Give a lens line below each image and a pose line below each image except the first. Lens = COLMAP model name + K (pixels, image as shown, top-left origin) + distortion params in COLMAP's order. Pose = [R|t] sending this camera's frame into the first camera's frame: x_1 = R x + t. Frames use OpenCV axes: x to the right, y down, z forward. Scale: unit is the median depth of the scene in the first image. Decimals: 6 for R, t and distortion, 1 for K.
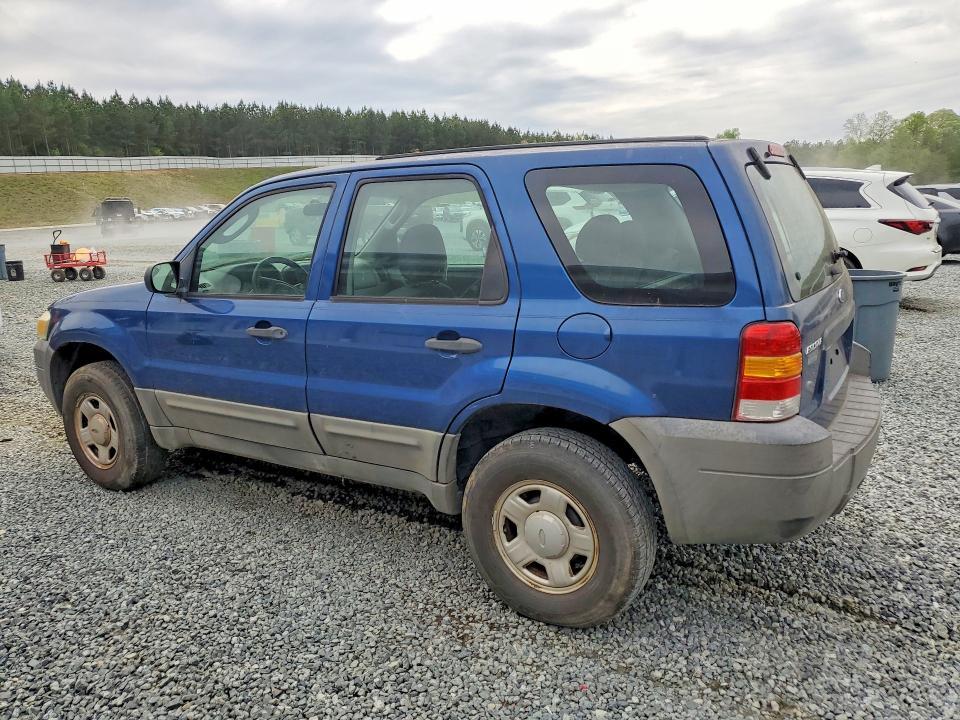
lens RADIAL K [[752.2, 0, 477.0], [0, 752.2, 362.4], [0, 0, 1]] dist [0.009578, 0.000936]
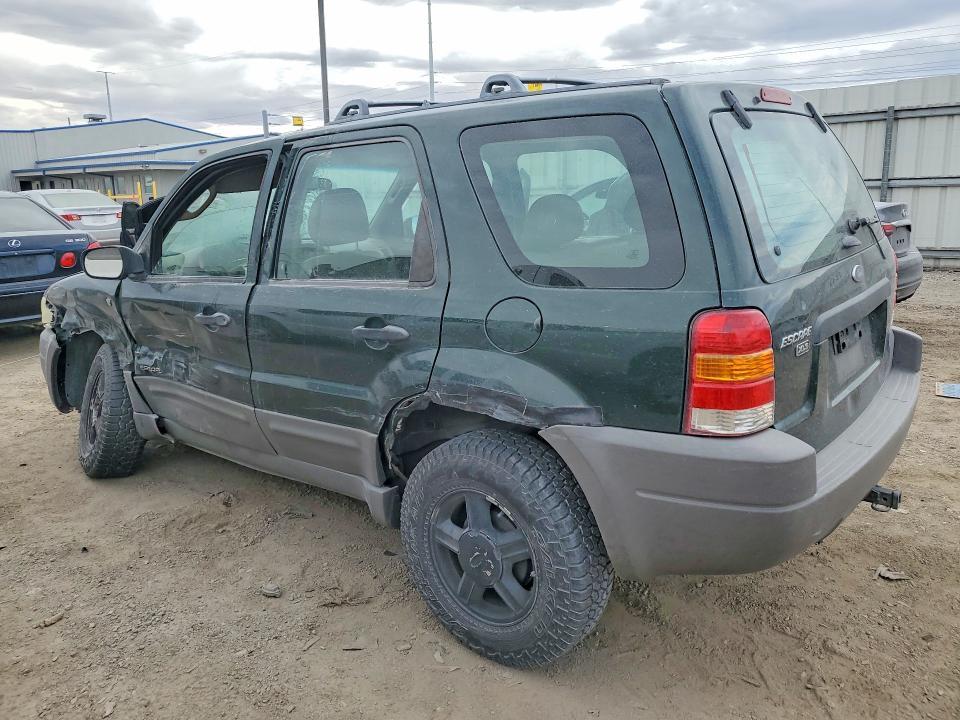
lens RADIAL K [[752.2, 0, 477.0], [0, 752.2, 362.4], [0, 0, 1]] dist [0.009578, 0.000936]
pose [[0.988761, 0.012895, -0.148947, 0.226759], [-0.009586, 0.999691, 0.022914, -0.012930], [0.149196, -0.021229, 0.988580, 0.167086]]
